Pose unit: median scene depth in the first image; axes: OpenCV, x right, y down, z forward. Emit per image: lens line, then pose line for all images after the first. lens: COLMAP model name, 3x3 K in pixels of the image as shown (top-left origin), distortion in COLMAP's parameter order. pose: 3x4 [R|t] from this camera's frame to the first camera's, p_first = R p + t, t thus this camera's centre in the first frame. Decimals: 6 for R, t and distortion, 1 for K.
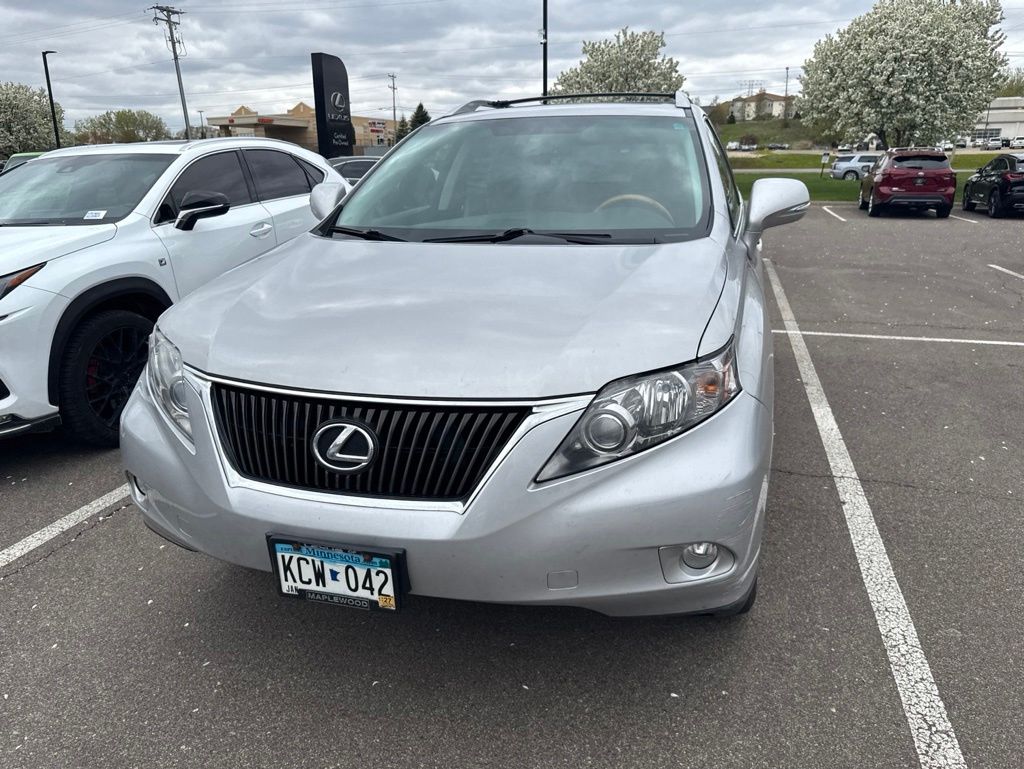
lens RADIAL K [[729.5, 0, 512.0], [0, 729.5, 384.5], [0, 0, 1]] dist [0.010021, -0.013343]
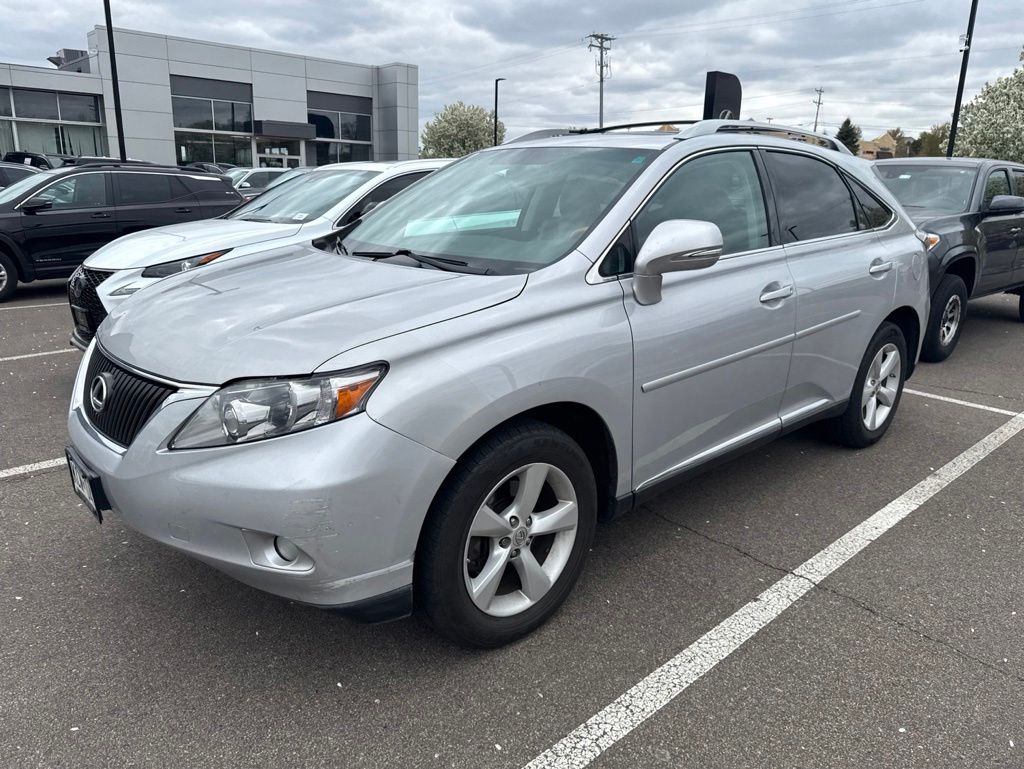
lens RADIAL K [[729.5, 0, 512.0], [0, 729.5, 384.5], [0, 0, 1]] dist [0.010021, -0.013343]
pose [[0.852703, 0.171602, -0.493406, 0.226484], [-0.181007, 0.983052, 0.029080, -0.022477], [0.490034, 0.064513, 0.869313, 0.039231]]
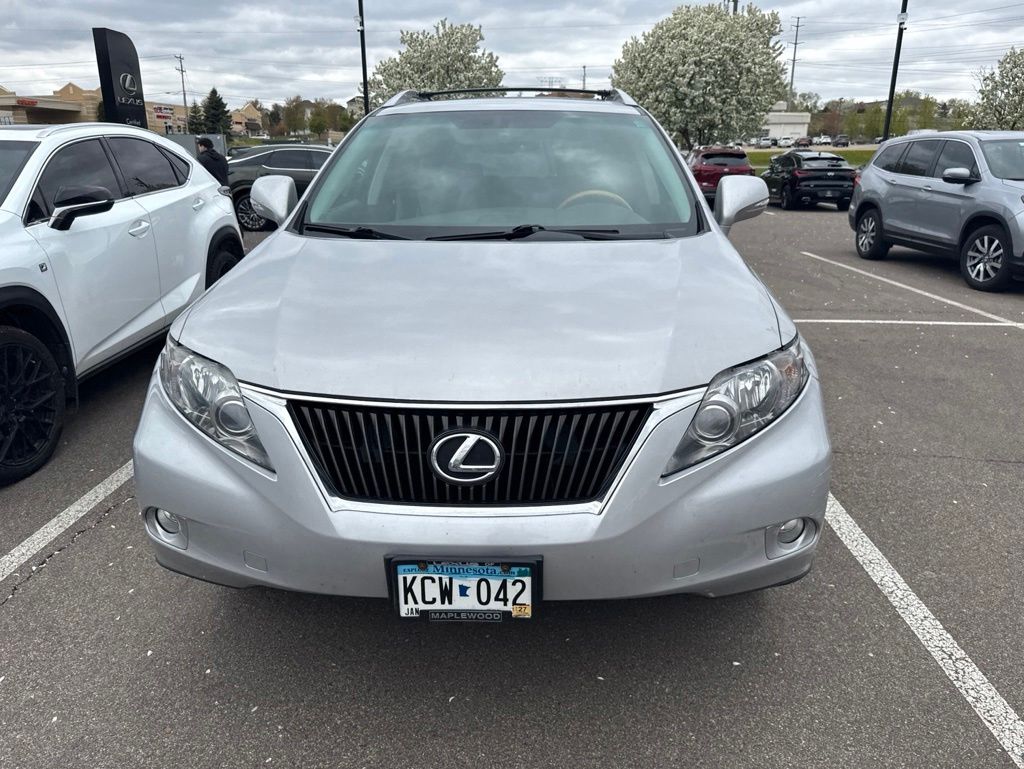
lens RADIAL K [[733.7, 0, 509.2], [0, 733.7, 393.6], [0, 0, 1]] dist [0.013830, -0.016473]
pose [[0.968889, -0.064664, 0.238897, -0.083877], [0.060248, 0.997851, 0.025747, -0.004014], [-0.240049, -0.010553, 0.970703, 0.010617]]
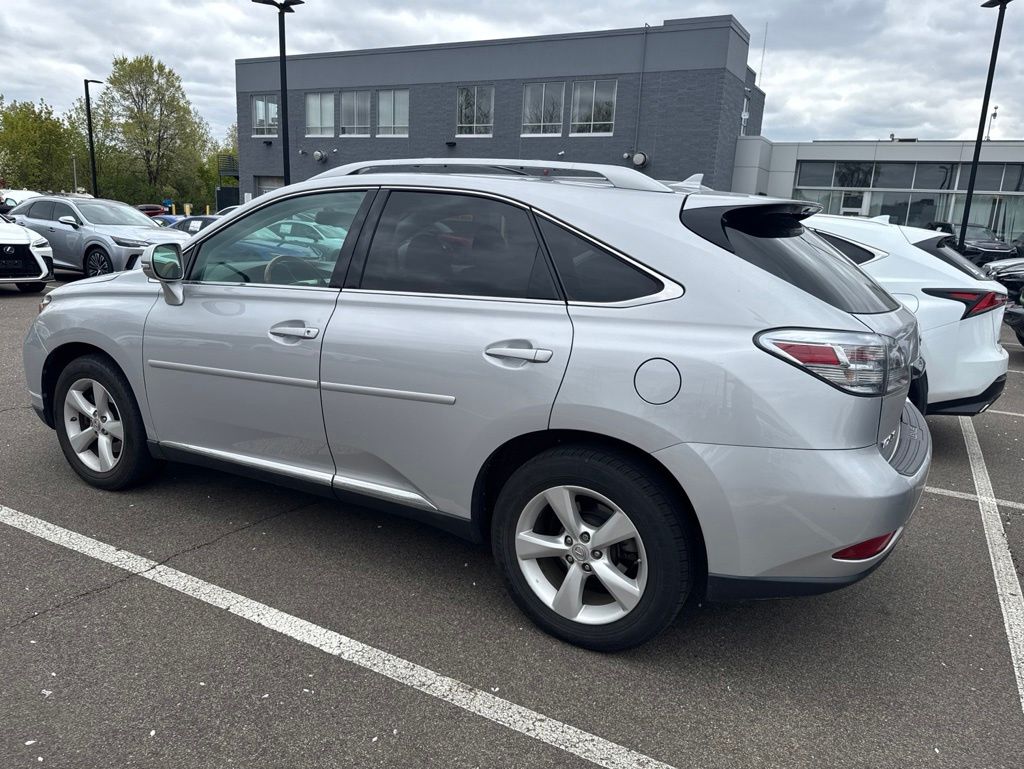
lens RADIAL K [[757.5, 0, 509.1], [0, 757.5, 377.8], [0, 0, 1]] dist [0.049375, -0.065241]
pose [[-0.227576, 0.219384, -0.948726, 0.498582], [-0.320967, 0.902942, 0.285789, -0.208160], [0.919342, 0.369548, -0.135073, 0.596908]]
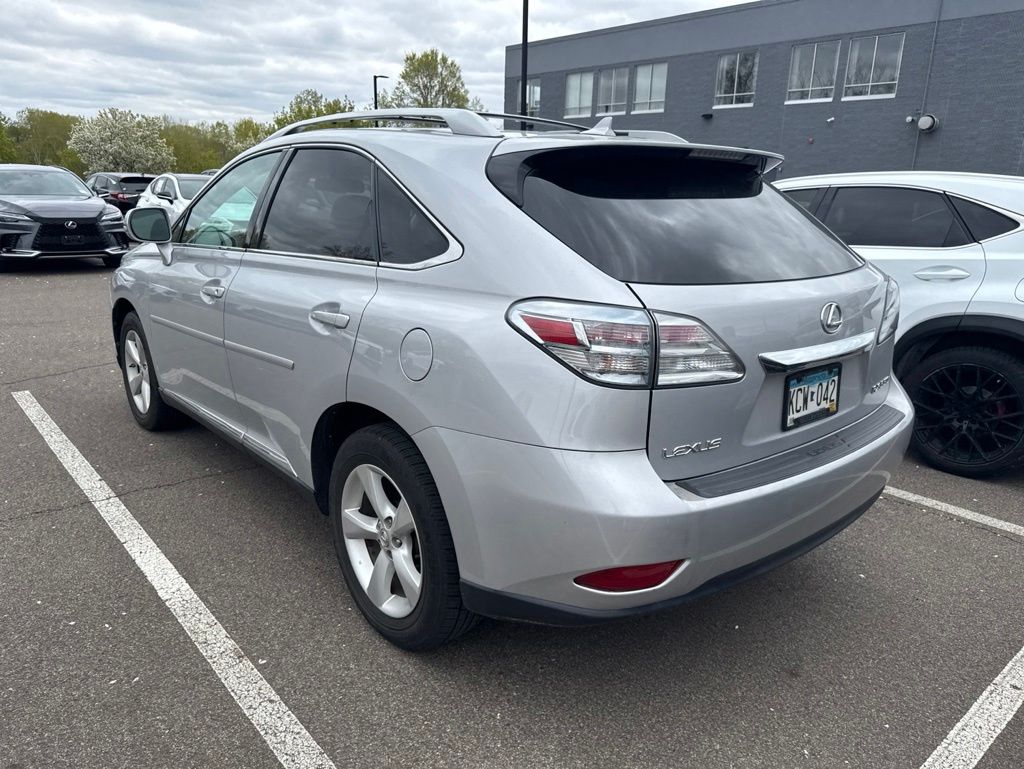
lens RADIAL K [[761.6, 0, 508.4], [0, 761.6, 386.2], [0, 0, 1]] dist [0.019165, -0.025507]
pose [[-0.564965, 0.220051, -0.795231, 0.394008], [-0.253652, 0.870793, 0.421166, -0.249360], [0.785159, 0.439656, -0.436151, 0.756707]]
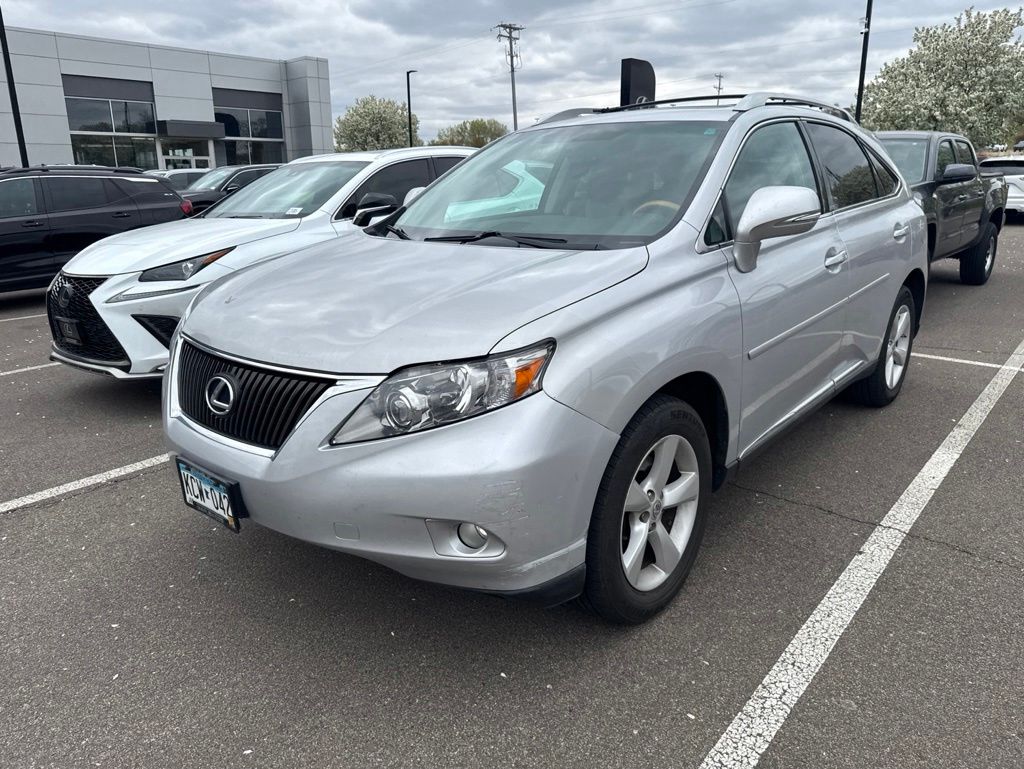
lens RADIAL K [[729.5, 0, 512.0], [0, 729.5, 384.5], [0, 0, 1]] dist [0.010021, -0.013343]
pose [[0.910635, 0.115124, -0.396851, 0.153510], [-0.115976, 0.993010, 0.021940, -0.004254], [0.396602, 0.026046, 0.917621, 0.006523]]
